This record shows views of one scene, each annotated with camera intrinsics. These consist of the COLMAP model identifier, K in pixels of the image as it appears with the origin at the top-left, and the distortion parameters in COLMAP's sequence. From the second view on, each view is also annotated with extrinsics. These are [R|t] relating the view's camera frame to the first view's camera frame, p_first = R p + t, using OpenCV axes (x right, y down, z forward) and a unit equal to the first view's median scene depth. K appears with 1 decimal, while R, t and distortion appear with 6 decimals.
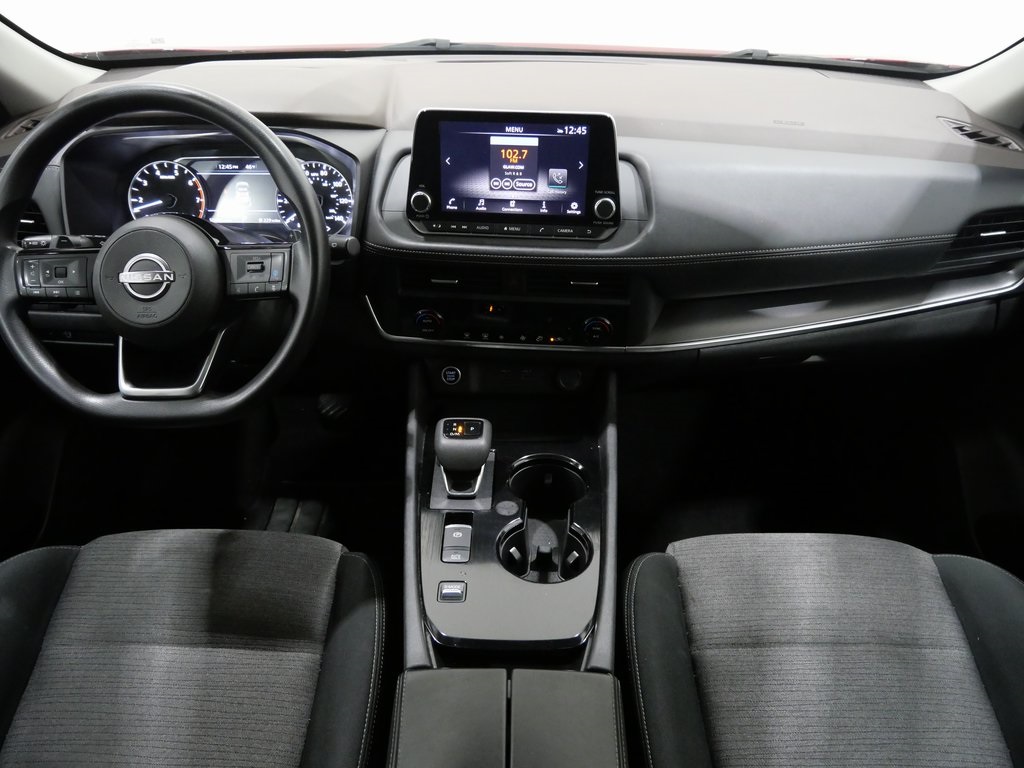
lens RADIAL K [[739.9, 0, 512.4], [0, 739.9, 367.9], [0, 0, 1]] dist [-0.005126, 0.001179]
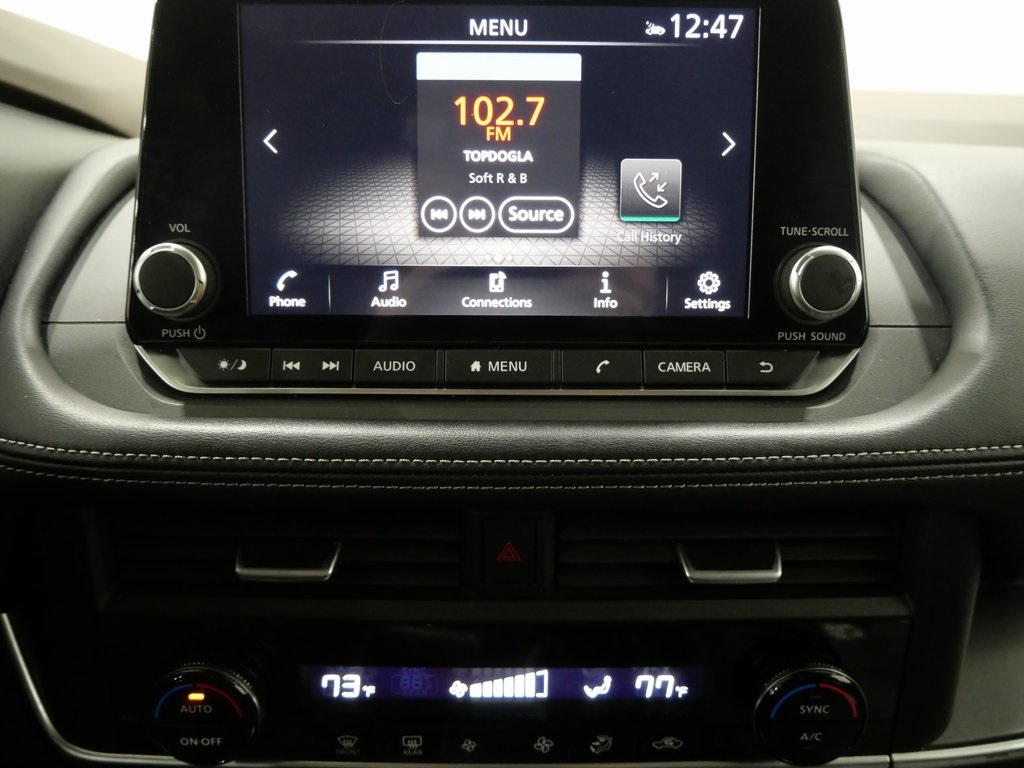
lens RADIAL K [[764.6, 0, 512.0], [0, 764.6, 384.0], [0, 0, 1]] dist [-0.047914, 0.001021]
pose [[0.996961, -0.027066, 0.073048, -0.017239], [0.046312, 0.959927, -0.276396, -0.101566], [-0.062640, 0.278939, 0.958264, 0.731040]]
